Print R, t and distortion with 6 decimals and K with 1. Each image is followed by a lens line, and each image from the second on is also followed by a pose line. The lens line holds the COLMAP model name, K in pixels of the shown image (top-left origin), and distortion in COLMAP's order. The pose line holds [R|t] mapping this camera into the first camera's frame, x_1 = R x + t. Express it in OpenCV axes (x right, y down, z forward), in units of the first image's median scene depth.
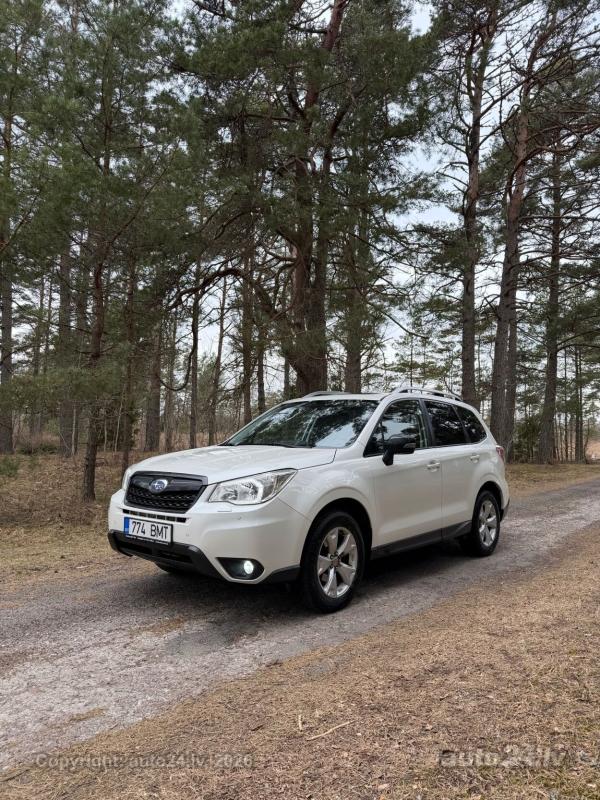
lens RADIAL K [[556.0, 0, 304.2], [0, 556.0, 397.0], [0, 0, 1]] dist [0.023358, -0.013166]
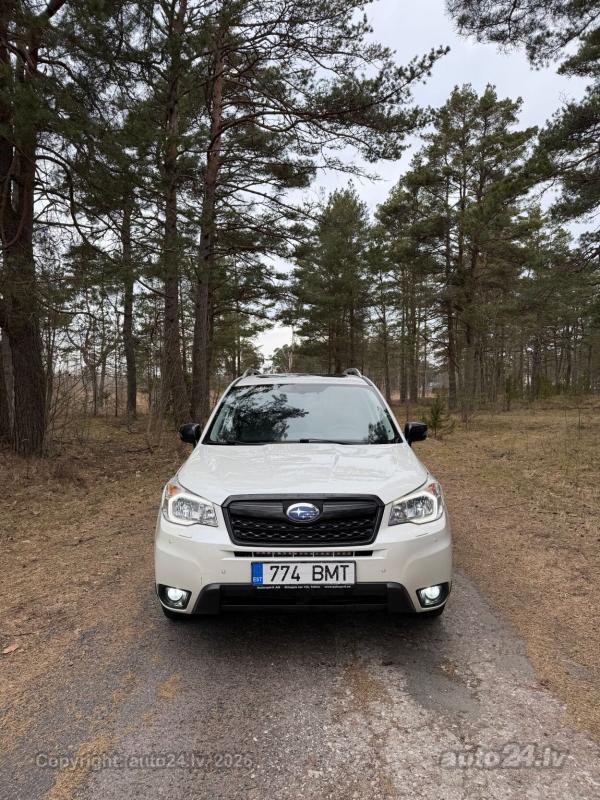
lens RADIAL K [[556.0, 0, 300.1], [0, 556.0, 395.2], [0, 0, 1]] dist [0.023358, -0.013166]
pose [[0.759911, -0.019032, 0.649748, -0.778792], [-0.037613, 0.996609, 0.073183, -0.057646], [-0.648937, -0.080052, 0.756619, 0.458824]]
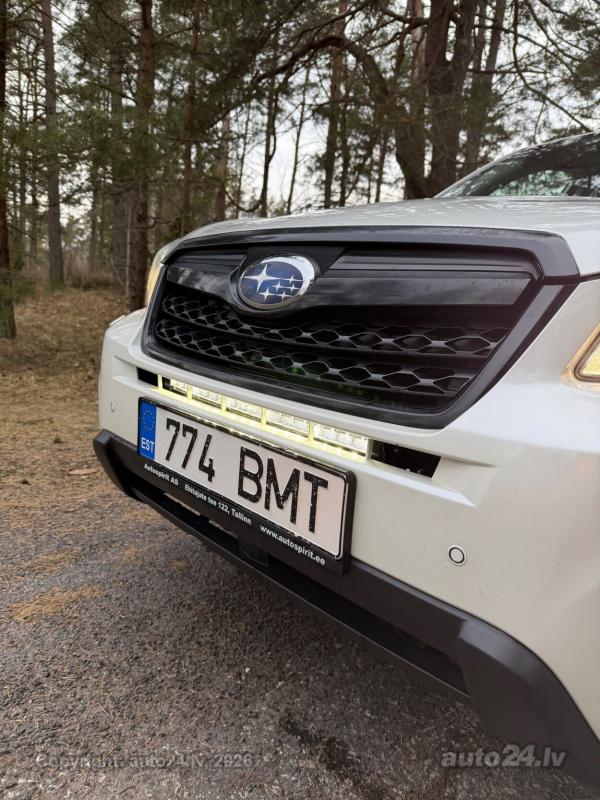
lens RADIAL K [[556.0, 0, 303.6], [0, 556.0, 403.7], [0, 0, 1]] dist [0.023358, -0.013166]
pose [[0.991564, 0.087634, -0.095502, -0.230131], [-0.060070, 0.963597, 0.260523, 0.151560], [0.114856, -0.252588, 0.960733, 0.793828]]
